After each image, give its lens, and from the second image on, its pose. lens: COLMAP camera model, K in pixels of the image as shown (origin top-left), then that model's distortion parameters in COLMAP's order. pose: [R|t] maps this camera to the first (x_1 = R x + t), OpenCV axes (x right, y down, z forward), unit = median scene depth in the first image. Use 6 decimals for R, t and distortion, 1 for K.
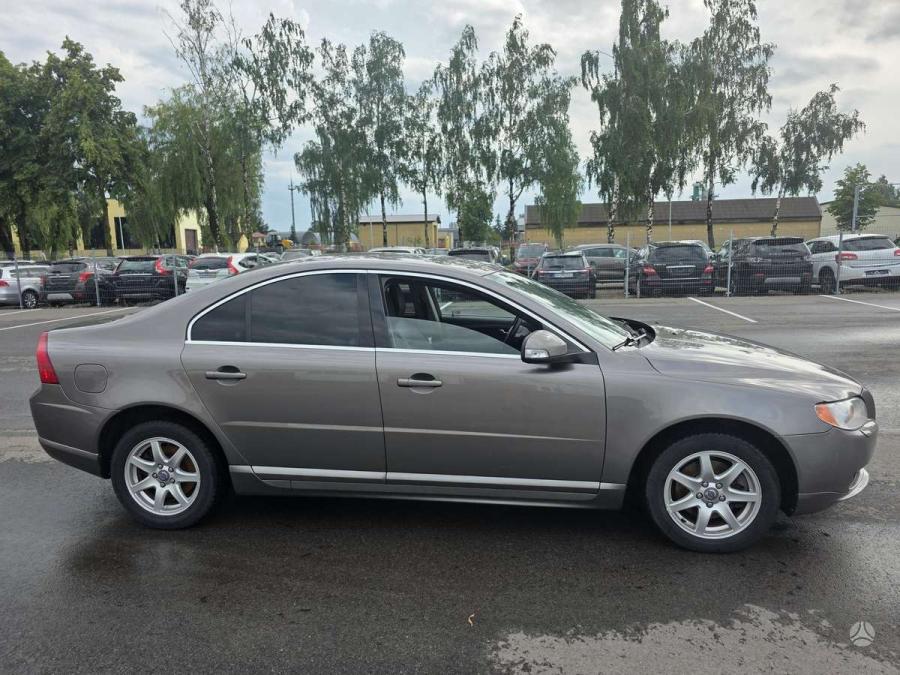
lens RADIAL K [[605.3, 0, 452.7], [0, 605.3, 349.1], [0, 0, 1]] dist [0.054069, -0.045101]
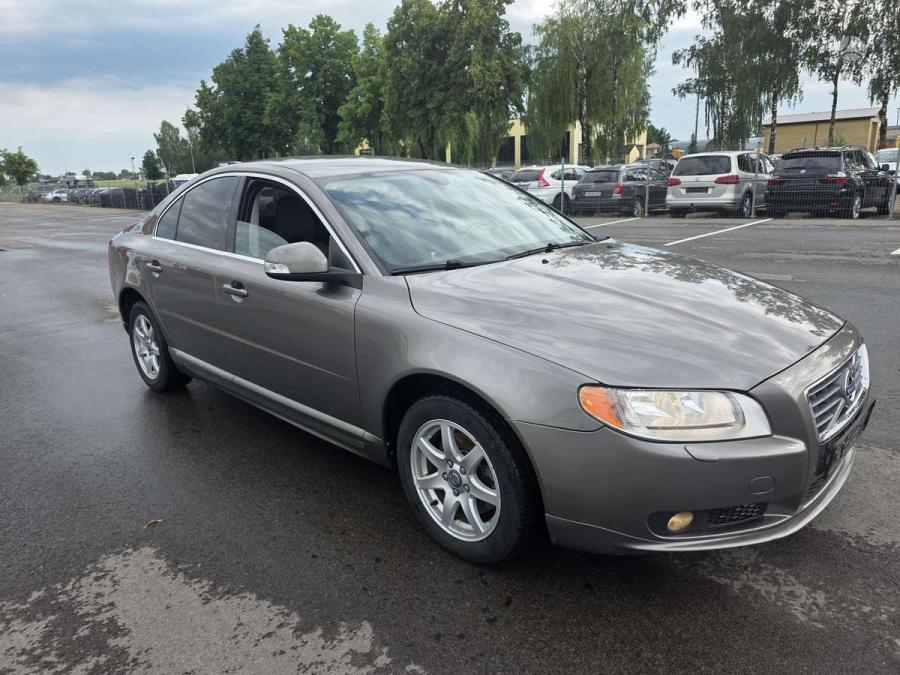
lens RADIAL K [[605.3, 0, 441.9], [0, 605.3, 333.5], [0, 0, 1]] dist [0.054069, -0.045101]
pose [[0.799398, 0.139867, -0.584294, 0.072156], [-0.073850, 0.988025, 0.135473, -0.002957], [0.596246, -0.065147, 0.800154, 0.037145]]
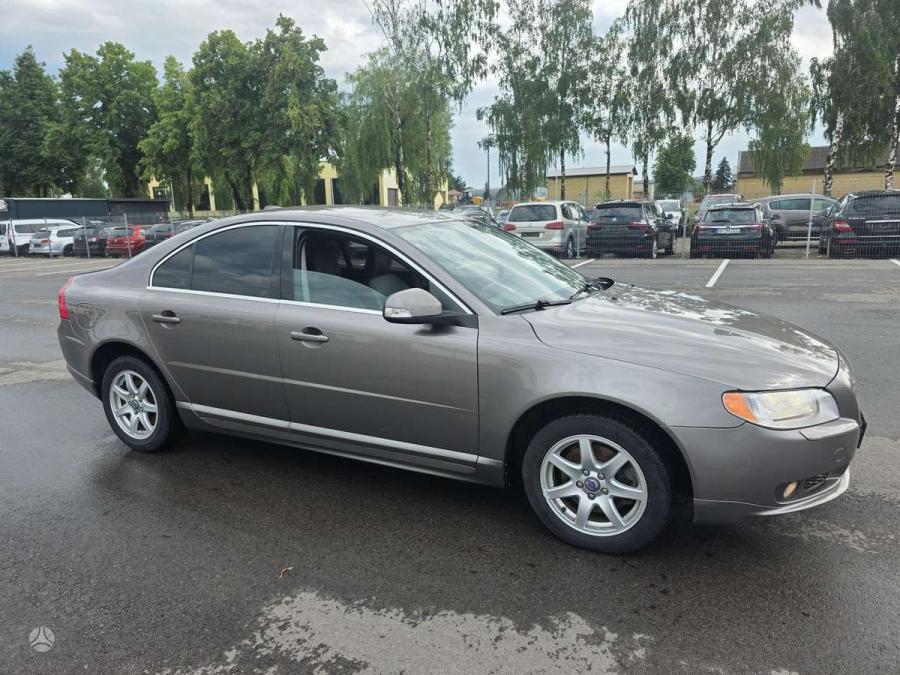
lens RADIAL K [[605.3, 0, 442.1], [0, 605.3, 347.3], [0, 0, 1]] dist [0.054069, -0.045101]
pose [[0.944807, 0.066054, -0.320900, 0.043127], [-0.044480, 0.996258, 0.074111, -0.000937], [0.324594, -0.055747, 0.944209, 0.011491]]
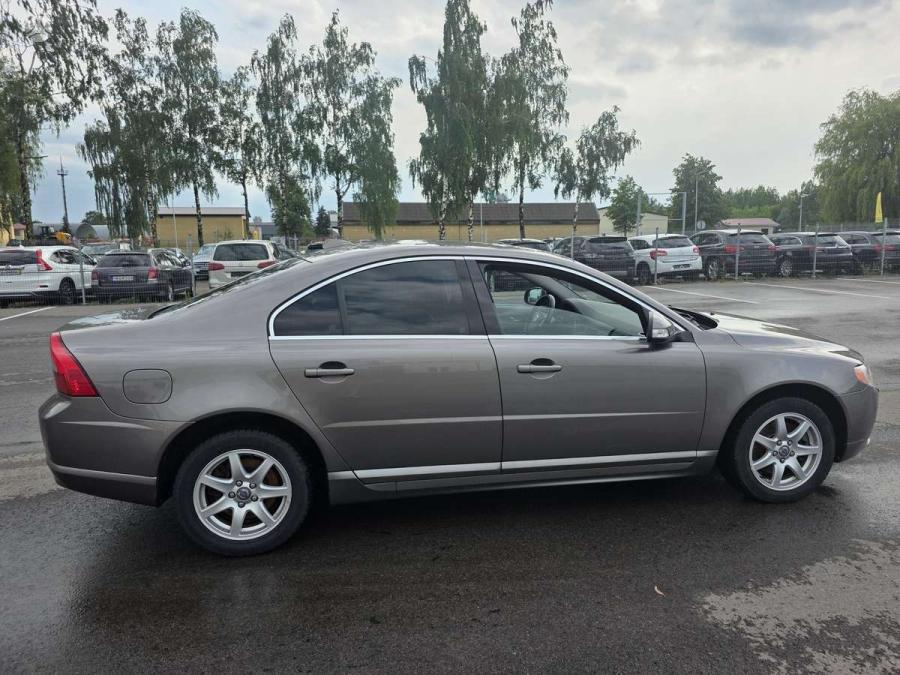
lens RADIAL K [[605.3, 0, 453.9], [0, 605.3, 334.0], [0, 0, 1]] dist [0.054069, -0.045101]
pose [[0.951273, -0.037867, 0.306015, -0.044899], [0.043887, 0.998954, -0.012815, 0.000589], [-0.305210, 0.025621, 0.951940, 0.008362]]
